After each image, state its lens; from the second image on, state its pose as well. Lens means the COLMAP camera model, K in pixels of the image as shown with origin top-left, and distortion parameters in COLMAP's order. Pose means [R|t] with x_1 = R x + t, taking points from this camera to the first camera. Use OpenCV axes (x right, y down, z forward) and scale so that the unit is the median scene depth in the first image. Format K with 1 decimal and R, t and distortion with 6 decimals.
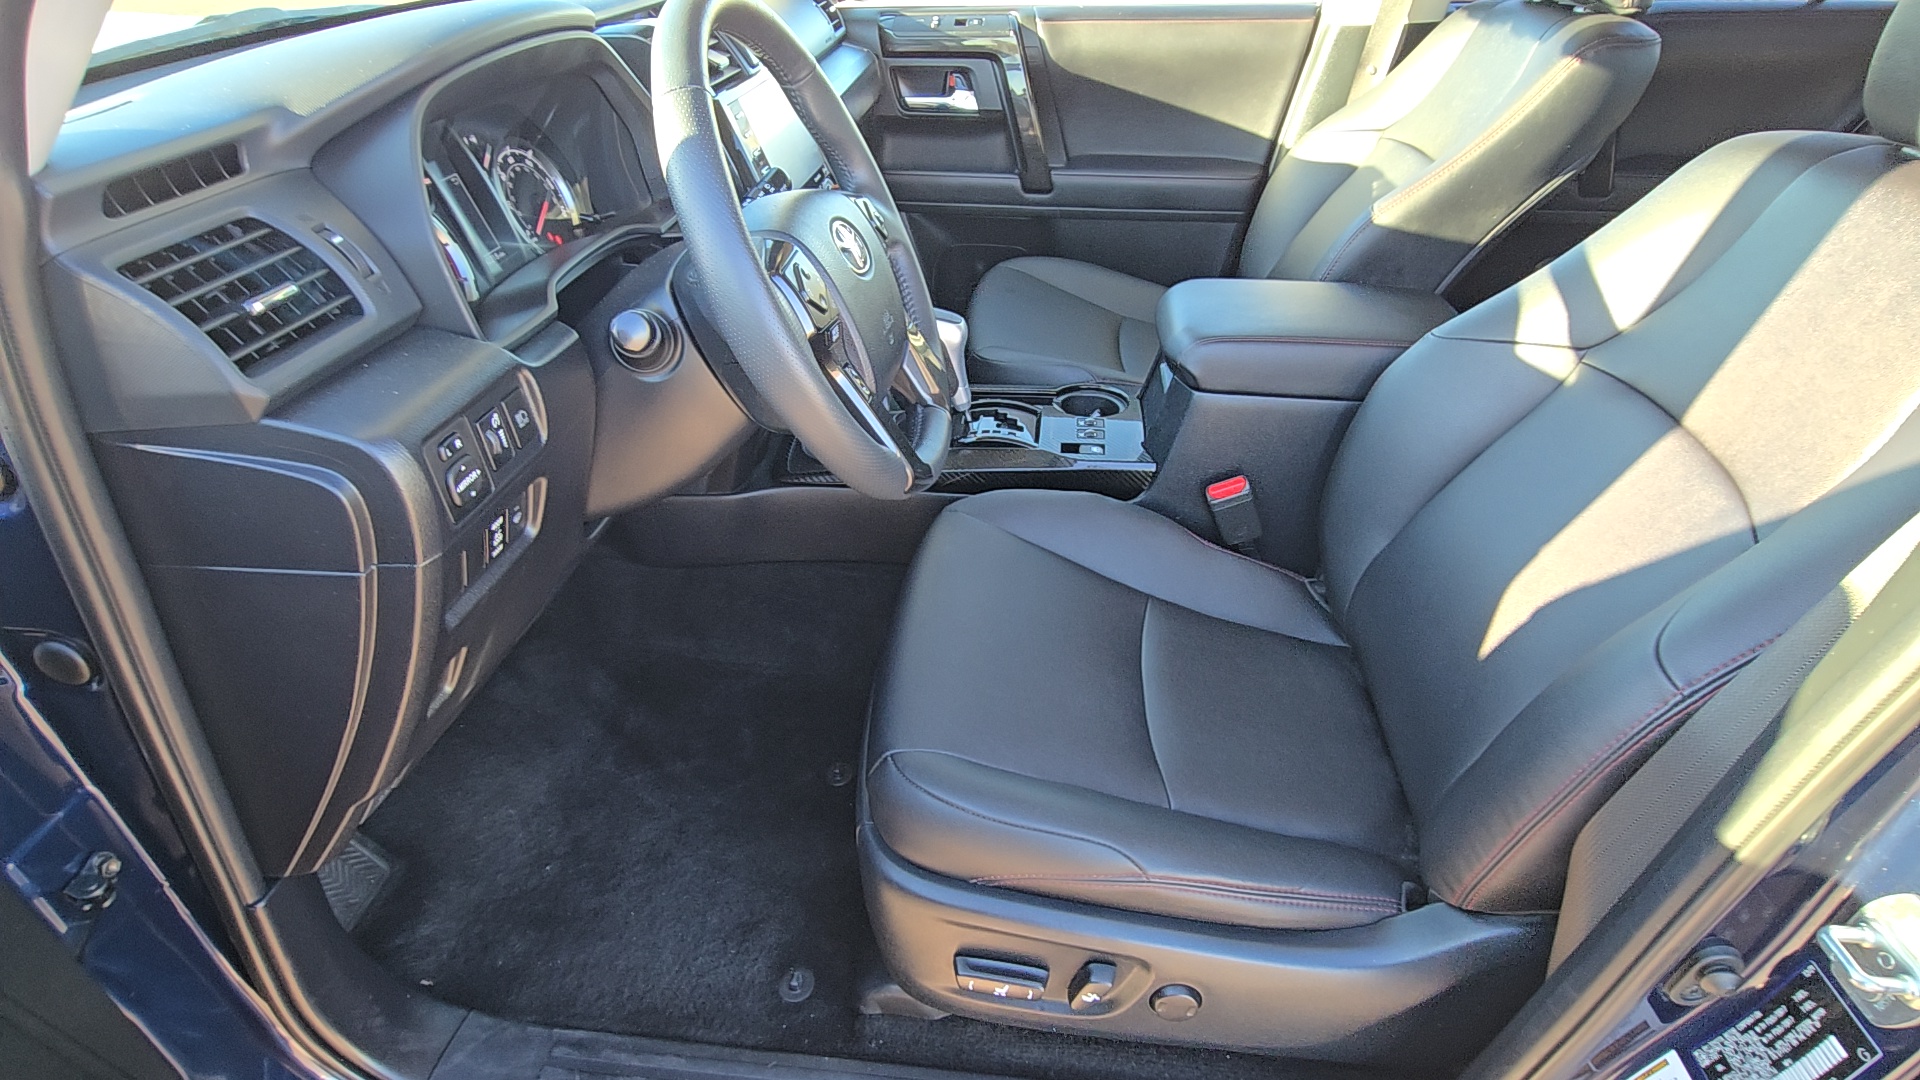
lens RADIAL K [[955.6, 0, 960.0], [0, 955.6, 540.0], [0, 0, 1]] dist [-0.002489, 0.006542]
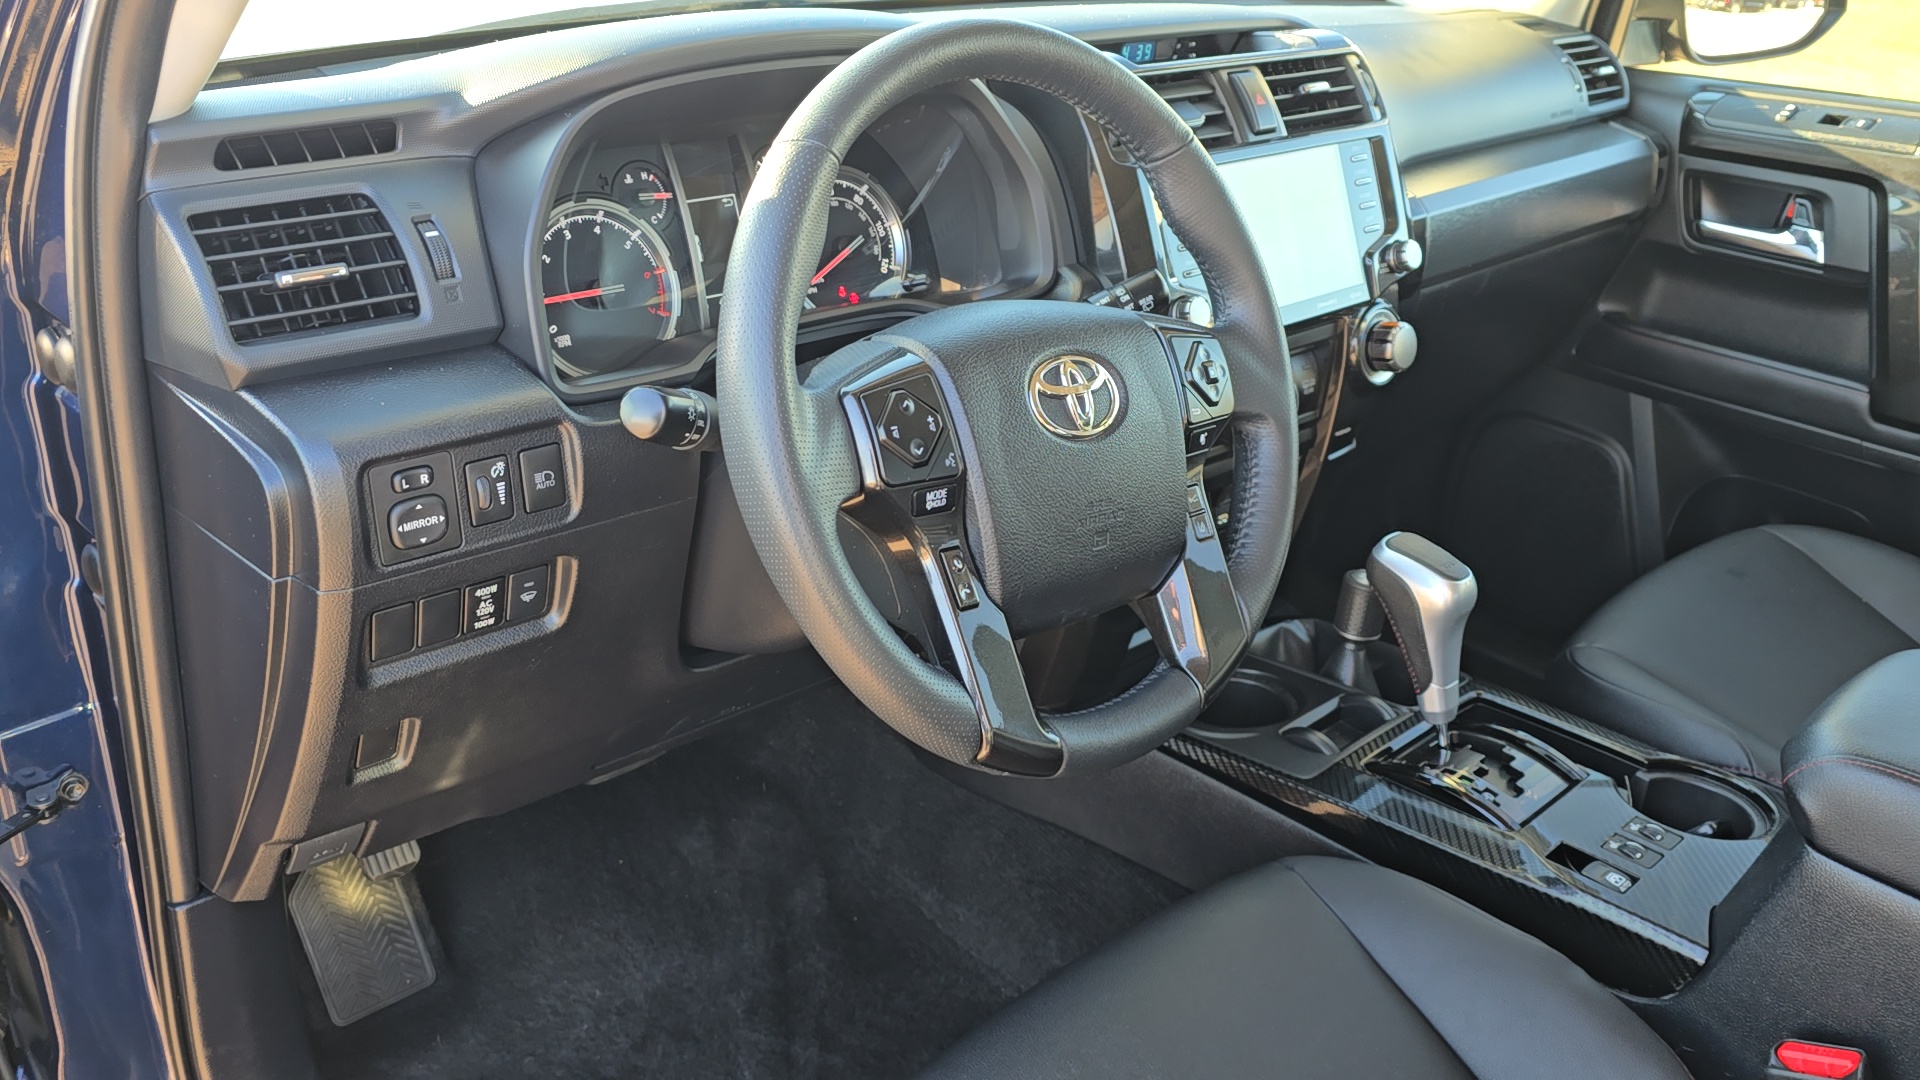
lens RADIAL K [[1554.1, 0, 967.6], [0, 1554.1, 528.9], [0, 0, 1]] dist [-0.012475, -0.005379]
pose [[0.769407, 0.296657, -0.565692, 0.310726], [-0.396916, 0.915923, -0.059528, -0.083083], [0.500471, 0.270333, 0.822465, 0.060487]]
